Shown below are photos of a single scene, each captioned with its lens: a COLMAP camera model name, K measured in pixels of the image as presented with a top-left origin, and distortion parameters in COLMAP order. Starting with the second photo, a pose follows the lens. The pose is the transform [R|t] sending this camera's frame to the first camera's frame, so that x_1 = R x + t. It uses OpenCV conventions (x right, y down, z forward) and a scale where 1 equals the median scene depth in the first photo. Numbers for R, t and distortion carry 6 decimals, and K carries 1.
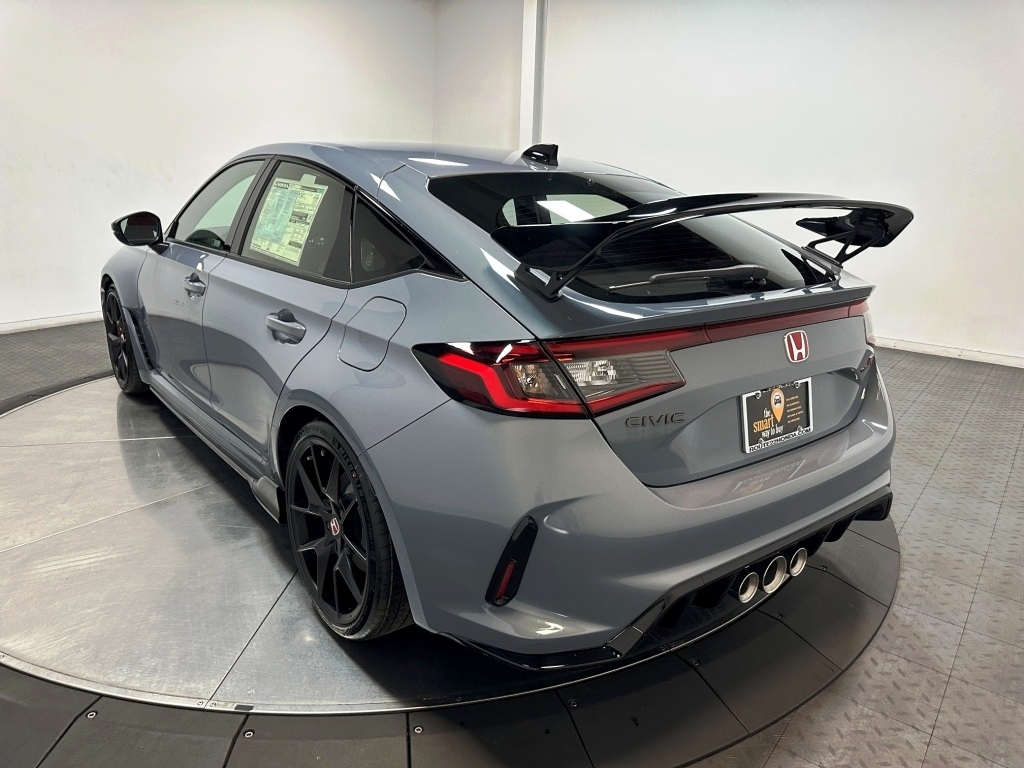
lens RADIAL K [[740.1, 0, 511.8], [0, 740.1, 358.7], [0, 0, 1]] dist [-0.003386, -0.007737]
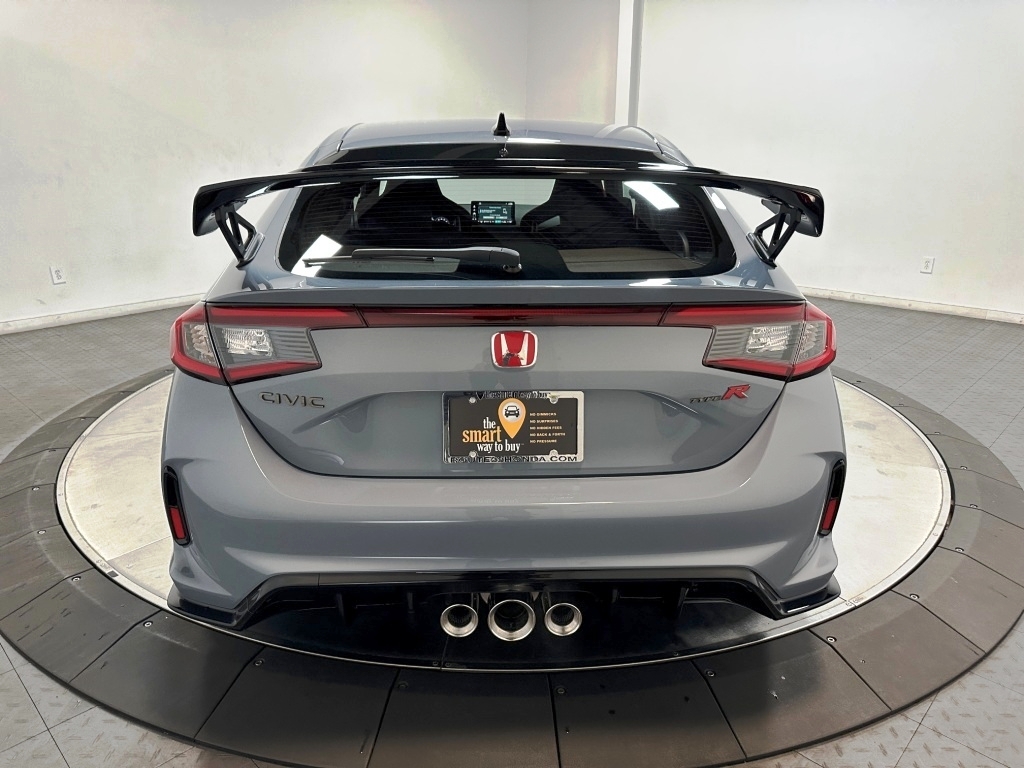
lens RADIAL K [[740.1, 0, 511.8], [0, 740.1, 358.7], [0, 0, 1]] dist [-0.003386, -0.007737]
pose [[0.819439, 0.130217, -0.558178, 0.818174], [-0.121157, 0.991198, 0.053369, -0.046772], [0.560215, 0.023894, 0.828003, 0.318267]]
